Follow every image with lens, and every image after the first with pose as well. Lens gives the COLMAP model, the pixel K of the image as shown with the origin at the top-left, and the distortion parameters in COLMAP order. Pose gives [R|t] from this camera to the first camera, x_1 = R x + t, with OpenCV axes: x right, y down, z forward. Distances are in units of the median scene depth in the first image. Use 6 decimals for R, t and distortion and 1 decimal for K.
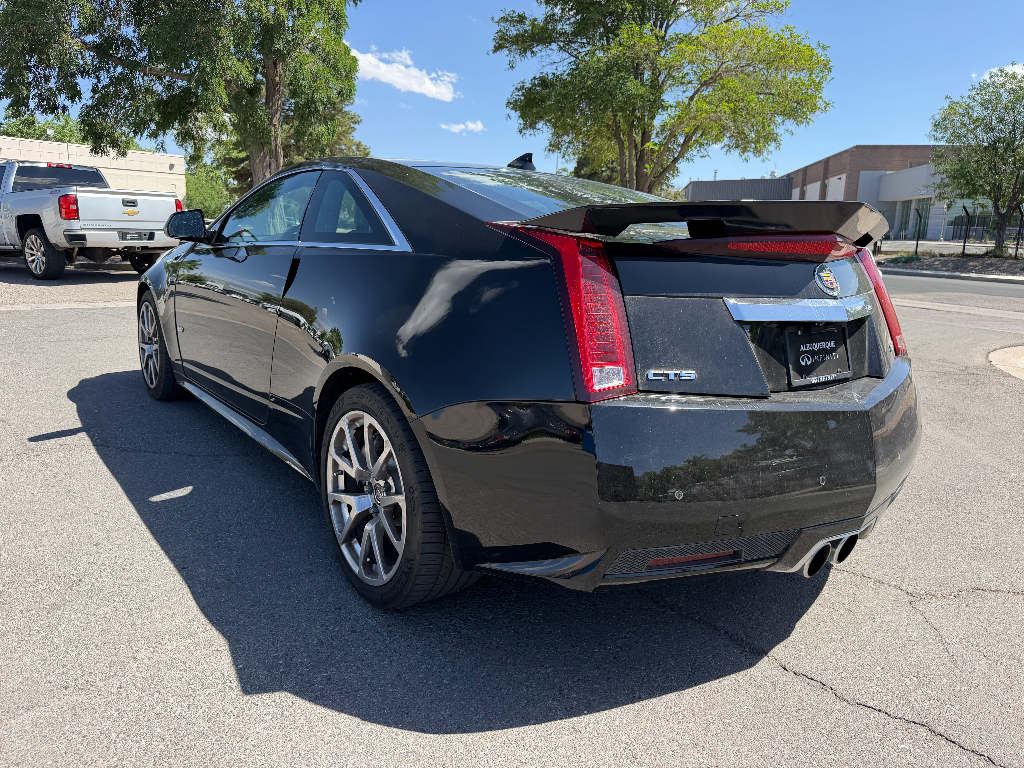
lens RADIAL K [[720.5, 0, 504.8], [0, 720.5, 385.2], [0, 0, 1]] dist [0.028045, -0.013818]
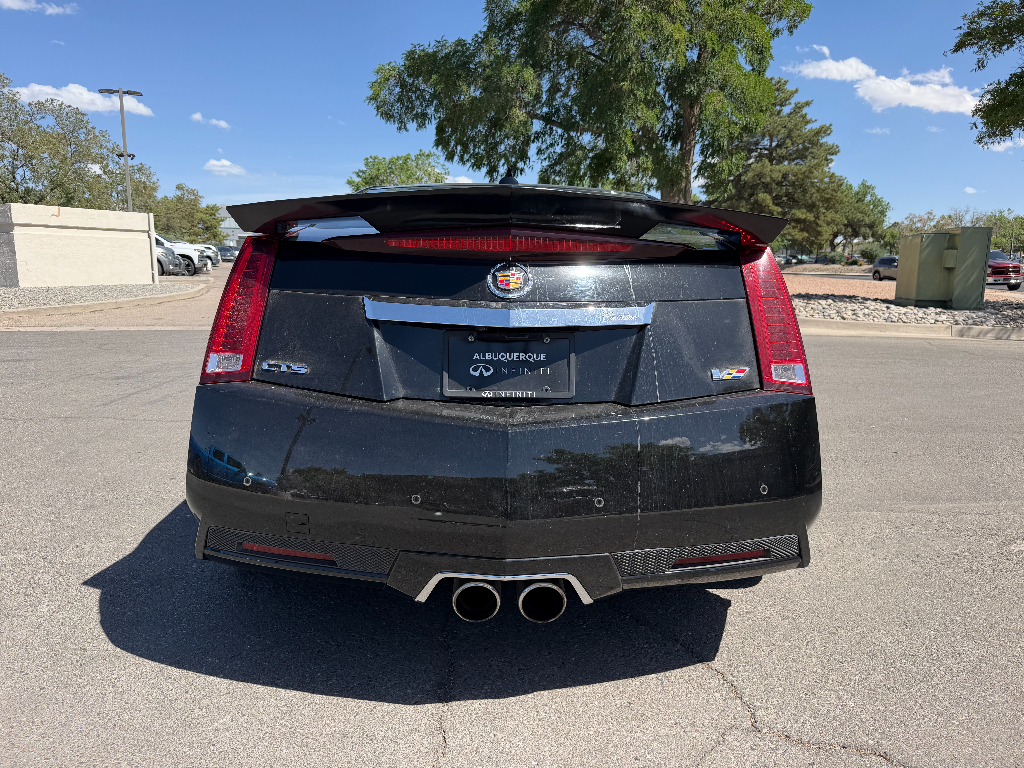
lens RADIAL K [[720.5, 0, 507.7], [0, 720.5, 389.4], [0, 0, 1]] dist [0.028045, -0.013818]
pose [[0.803710, 0.083158, -0.589182, 0.158476], [-0.110796, 0.993784, -0.010874, -0.000968], [0.584615, 0.074019, 0.807927, 0.051822]]
